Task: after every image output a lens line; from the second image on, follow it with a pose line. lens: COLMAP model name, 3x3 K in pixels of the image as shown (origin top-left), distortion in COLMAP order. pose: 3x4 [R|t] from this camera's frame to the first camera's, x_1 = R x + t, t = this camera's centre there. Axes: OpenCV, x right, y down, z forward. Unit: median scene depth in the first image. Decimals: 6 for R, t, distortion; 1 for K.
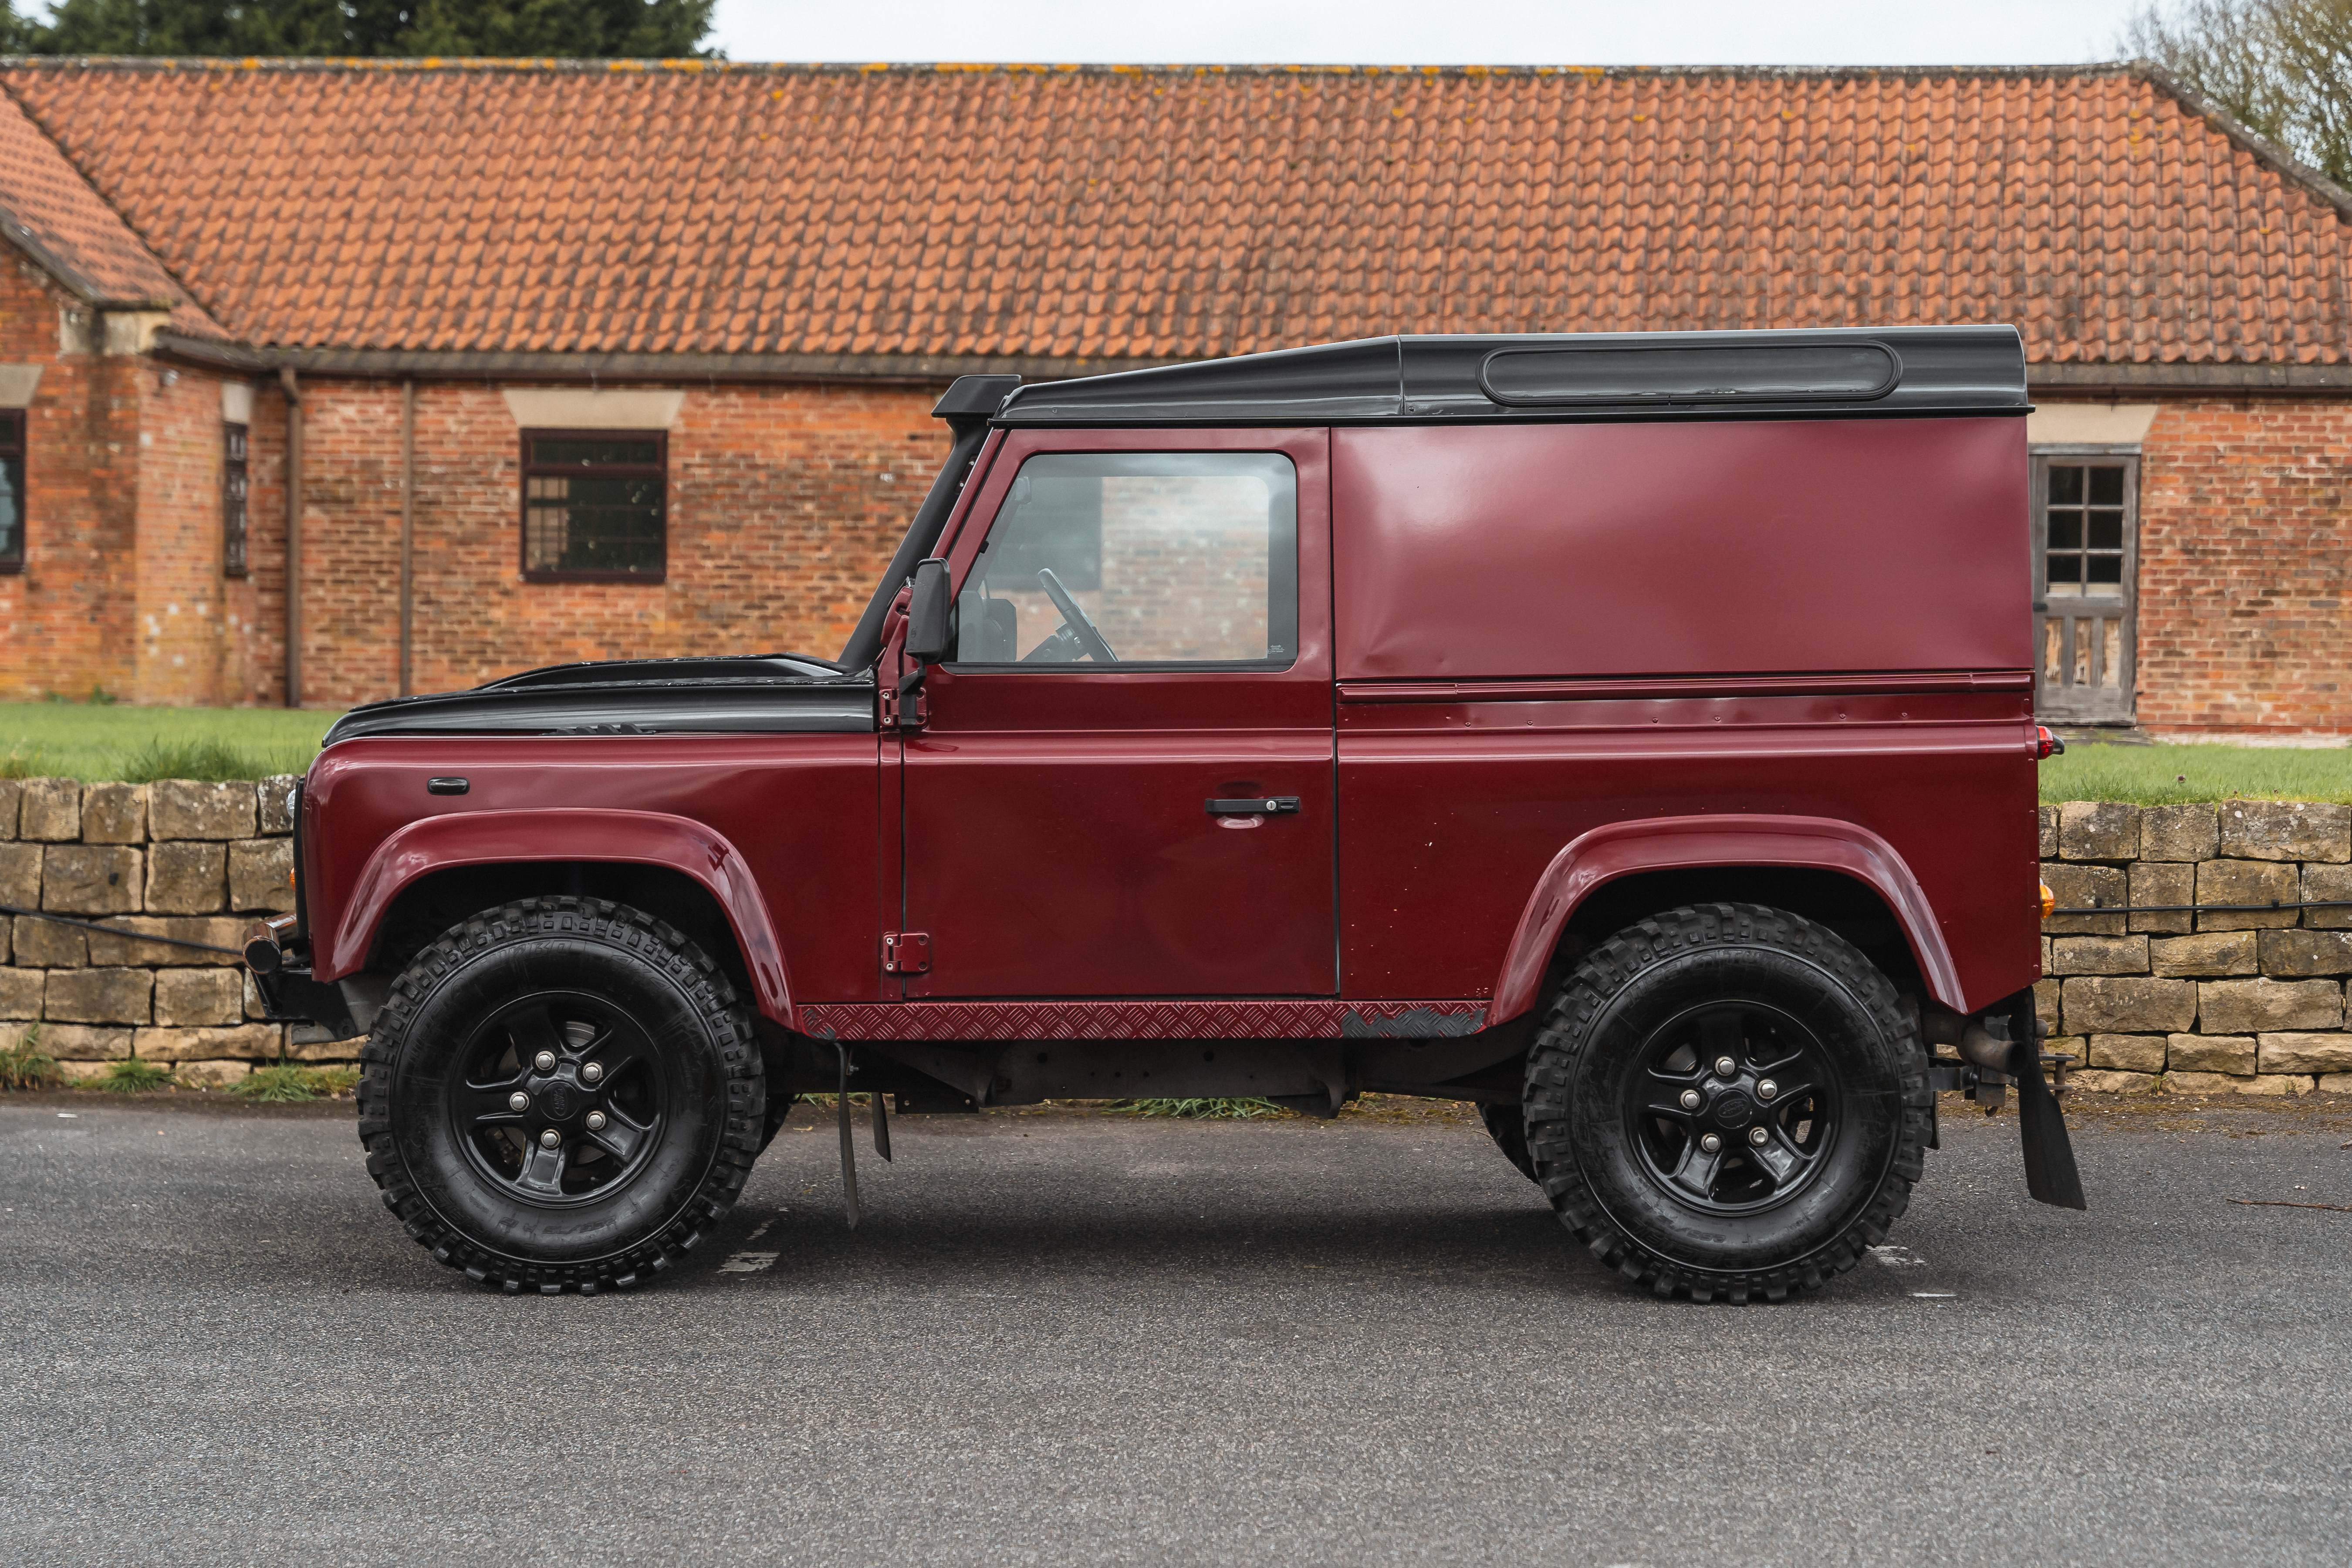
lens RADIAL K [[5344.7, 0, 1179.5], [0, 5344.7, 820.4], [0, 0, 1]] dist [0.077145, -0.187080]
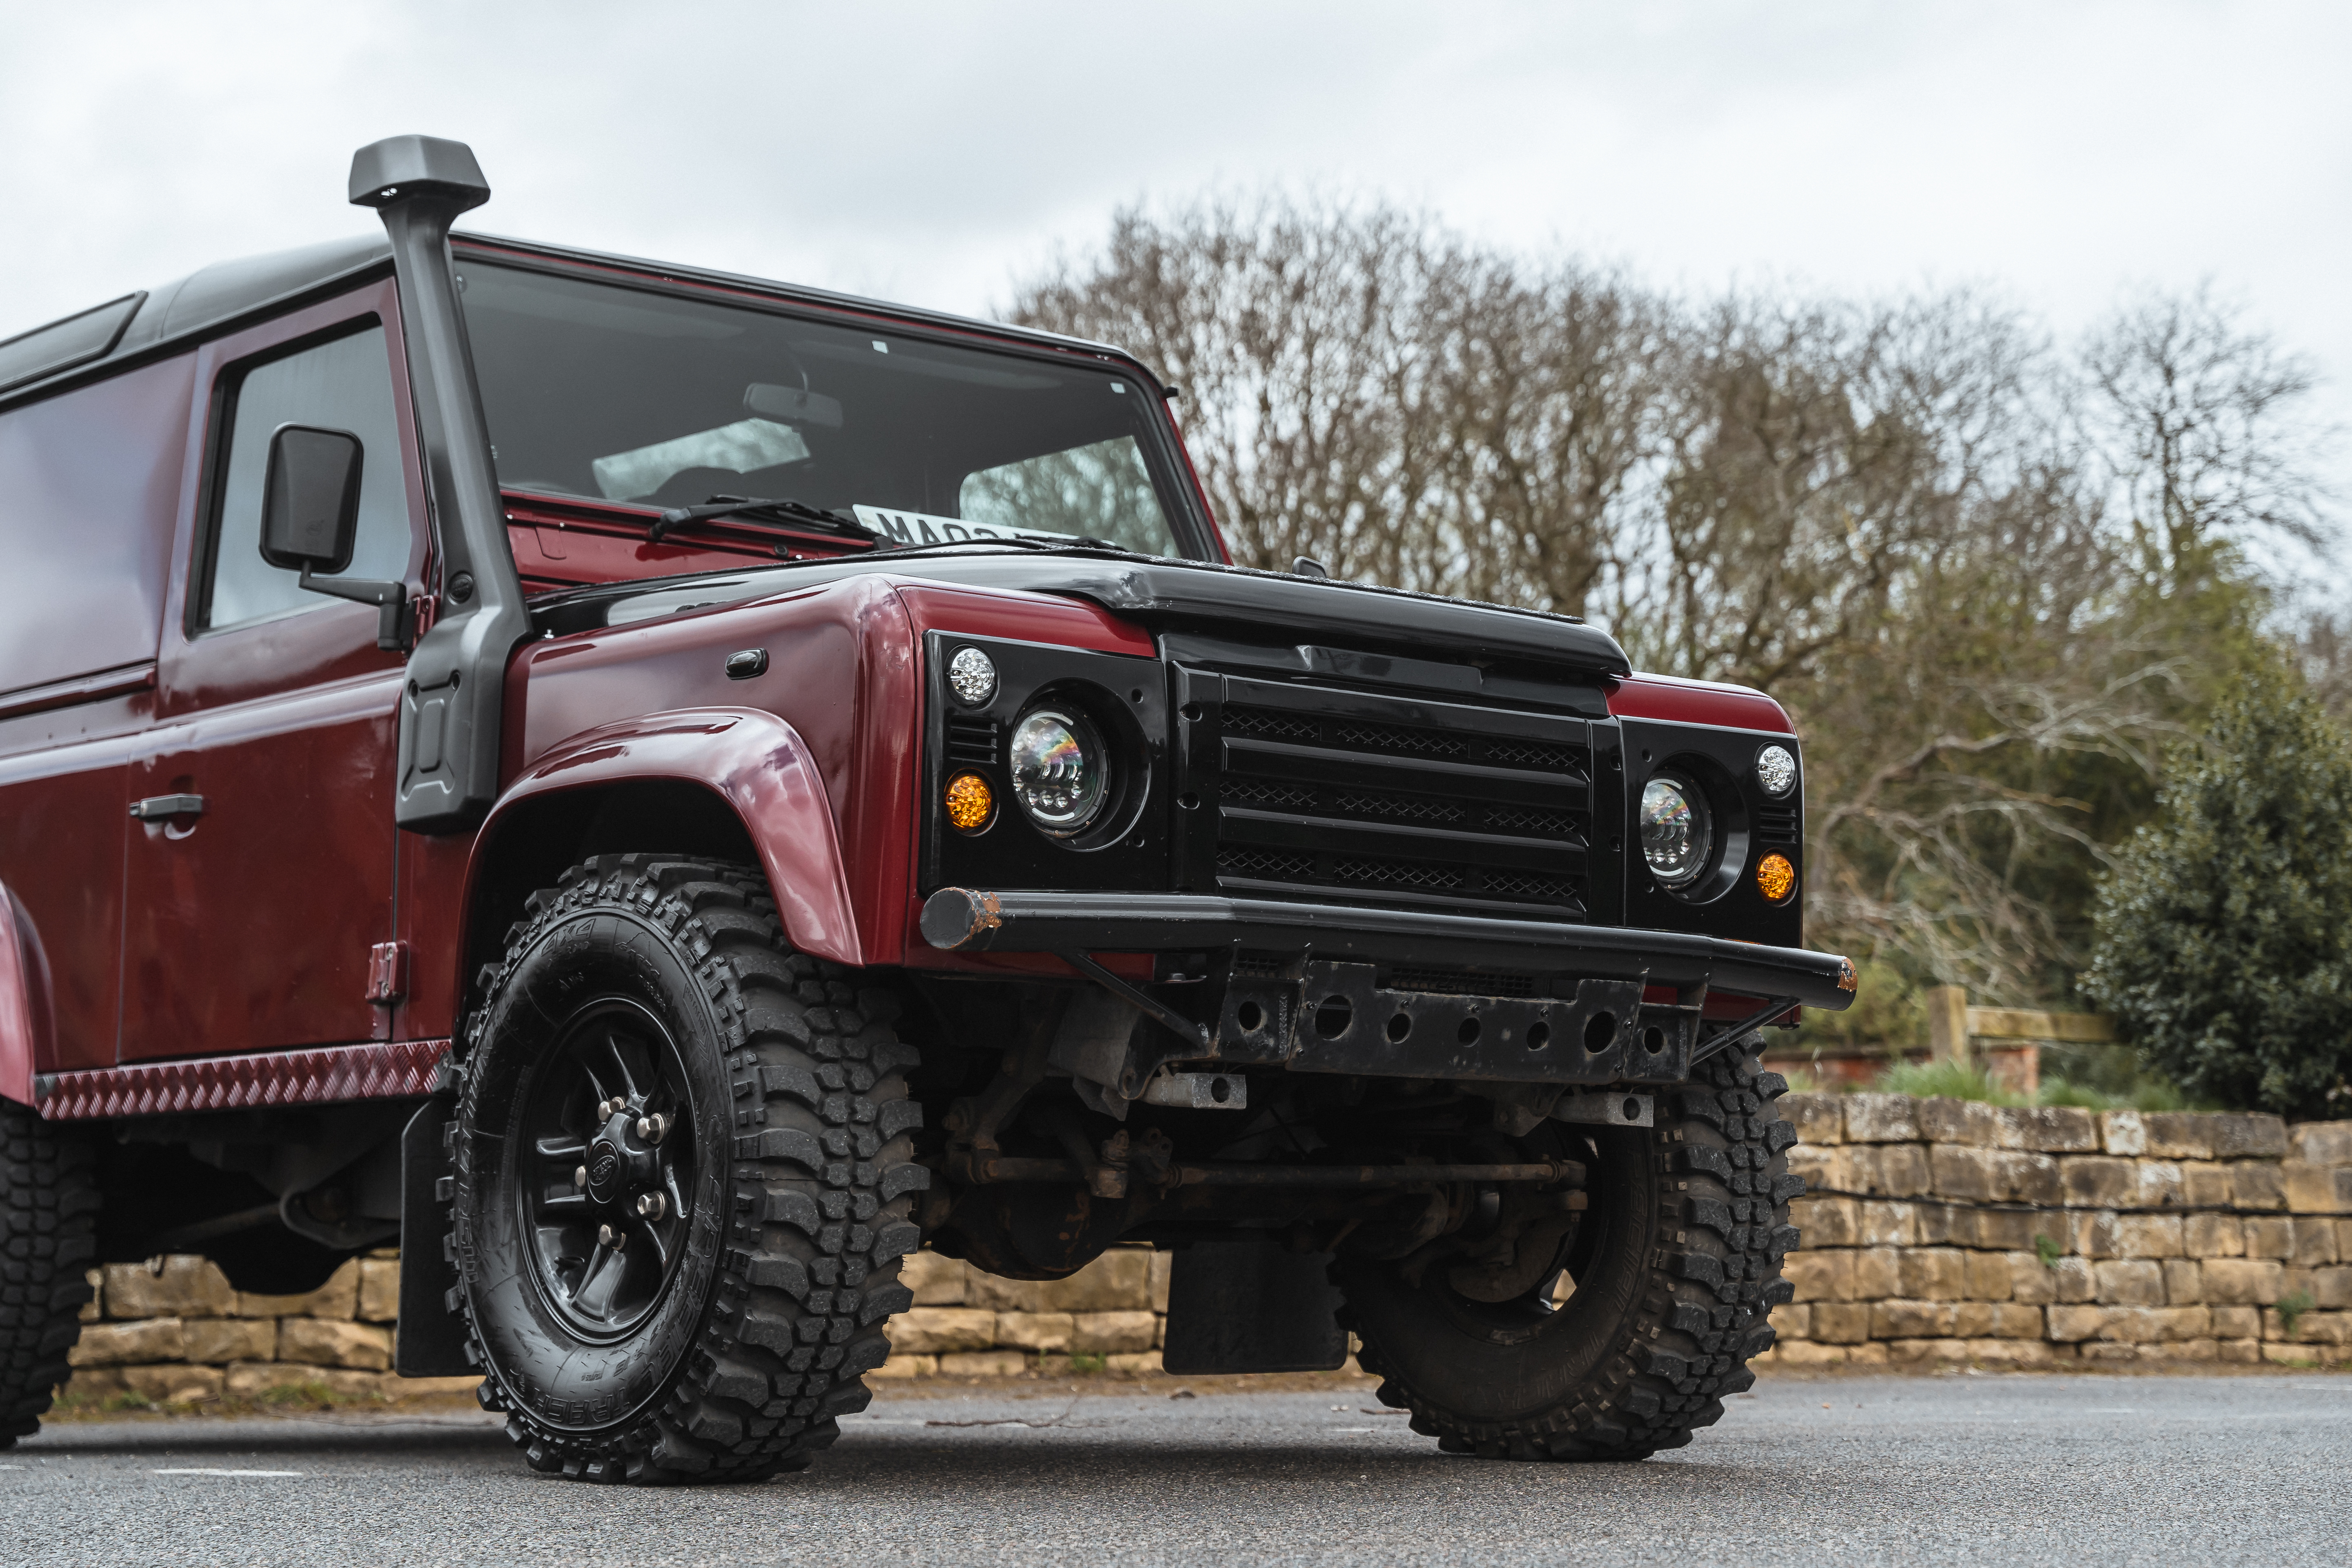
lens RADIAL K [[4457.2, 0, 1206.1], [0, 4457.2, 783.9], [0, 0, 1]] dist [0.011325, 0.016463]
pose [[0.747397, 0.069584, 0.660724, -0.108312], [0.034884, 0.989018, -0.143618, 0.025444], [-0.663461, 0.130388, 0.736762, 0.162393]]
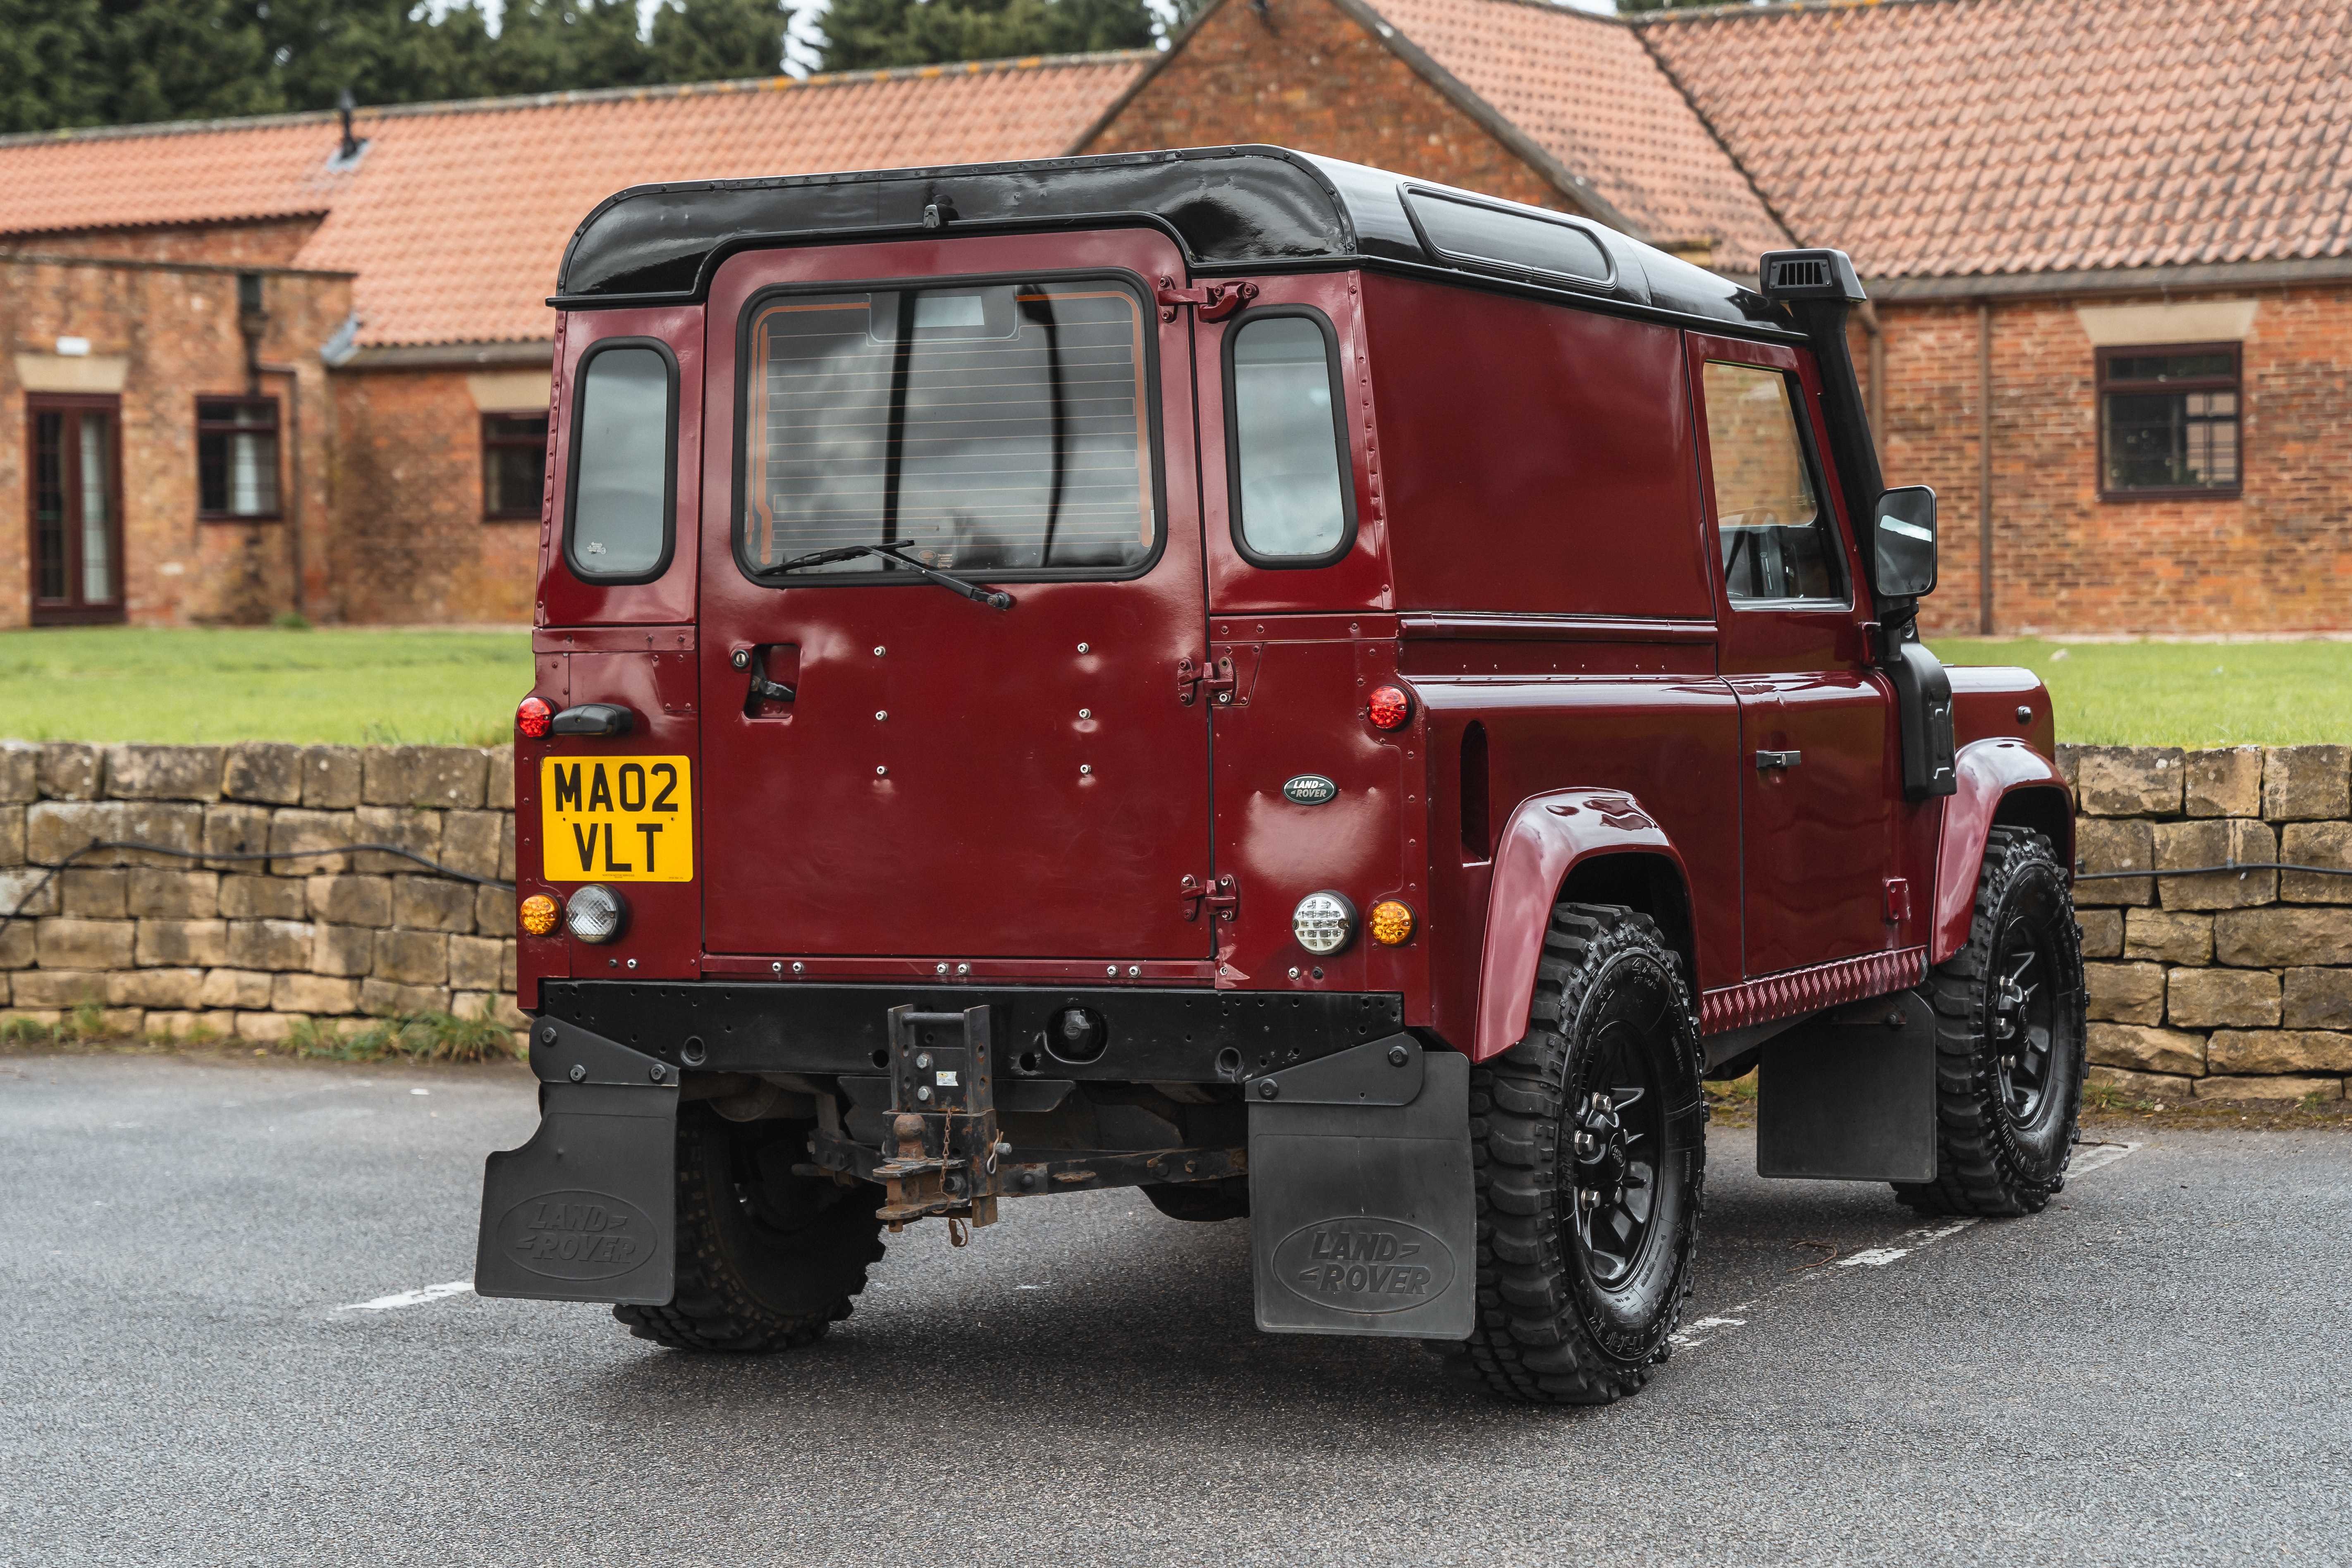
lens RADIAL K [[4984.0, 0, 1177.3], [0, 4984.0, 819.6], [0, 0, 1]] dist [0.079136, 0.284484]
pose [[0.903428, -0.006692, -0.428688, 0.122424], [0.014723, 0.999773, 0.015419, -0.002759], [0.428488, -0.020241, 0.903321, 0.092370]]
